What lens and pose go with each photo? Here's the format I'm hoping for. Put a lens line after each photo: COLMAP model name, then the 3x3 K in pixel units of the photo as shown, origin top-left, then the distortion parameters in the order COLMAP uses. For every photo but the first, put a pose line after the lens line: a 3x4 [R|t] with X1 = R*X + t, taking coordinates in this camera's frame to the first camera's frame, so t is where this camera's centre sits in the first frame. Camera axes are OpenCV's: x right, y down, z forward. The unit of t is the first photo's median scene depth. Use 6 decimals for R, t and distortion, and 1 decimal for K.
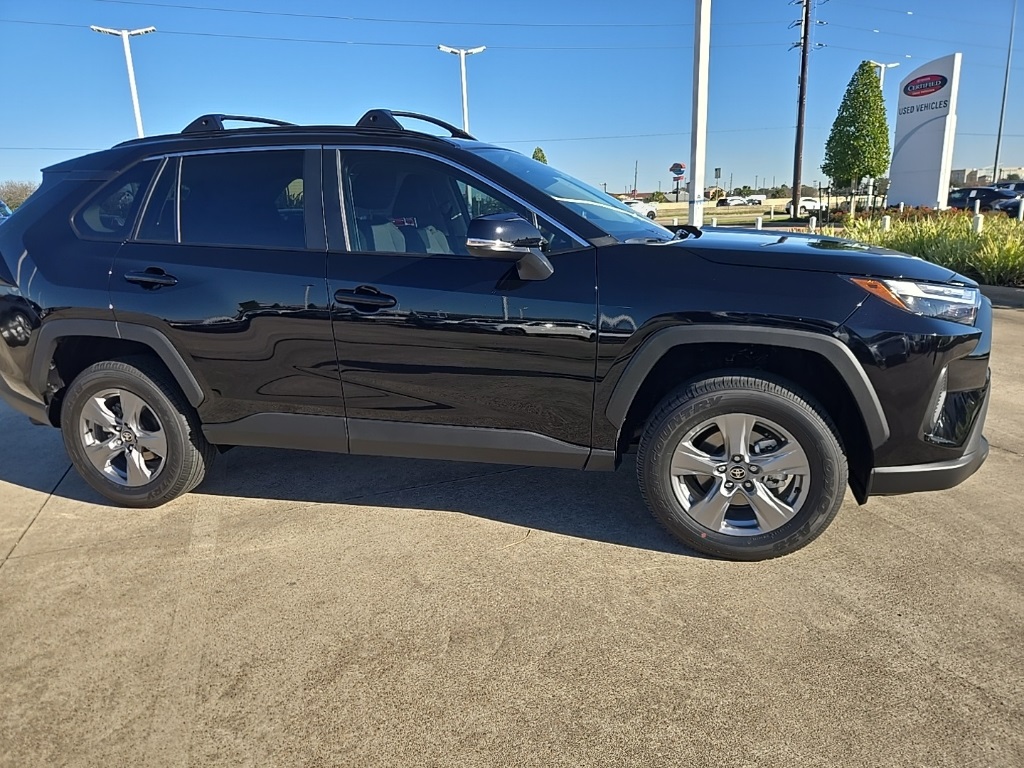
lens RADIAL K [[705.8, 0, 509.8], [0, 705.8, 383.9], [0, 0, 1]] dist [0.017236, -0.011213]
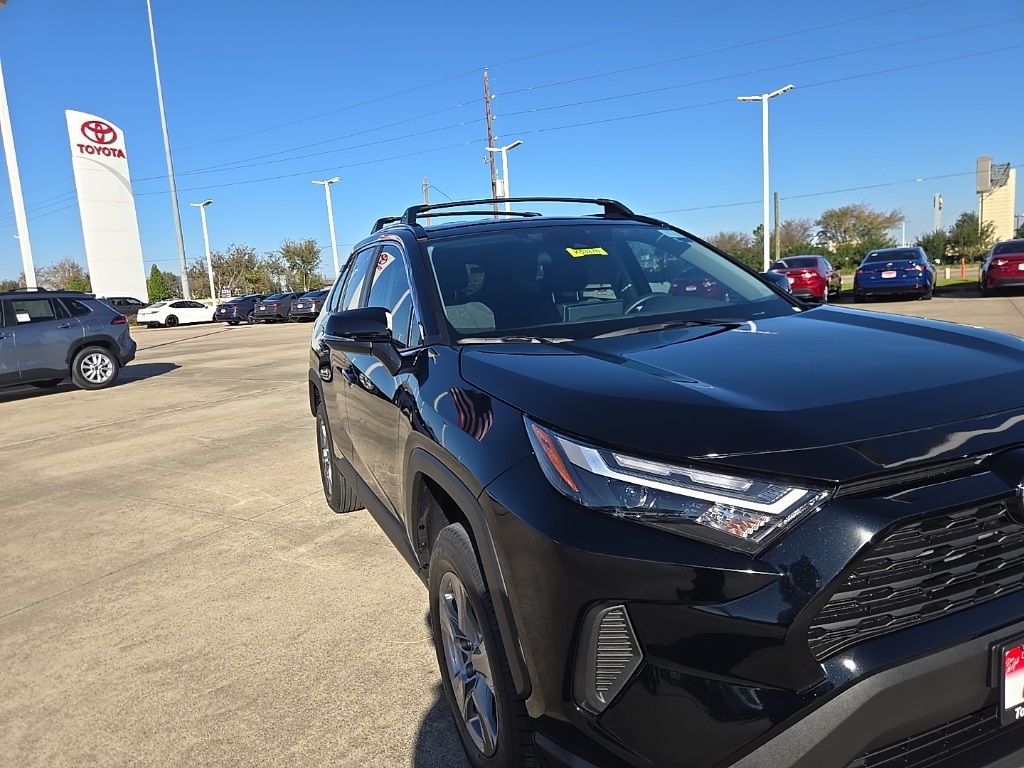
lens RADIAL K [[705.8, 0, 511.2], [0, 705.8, 382.5], [0, 0, 1]] dist [0.017236, -0.011213]
pose [[0.614836, 0.109848, -0.780968, 0.919919], [-0.152417, 0.988134, 0.018993, -0.184137], [0.773787, 0.107355, 0.624283, 0.551924]]
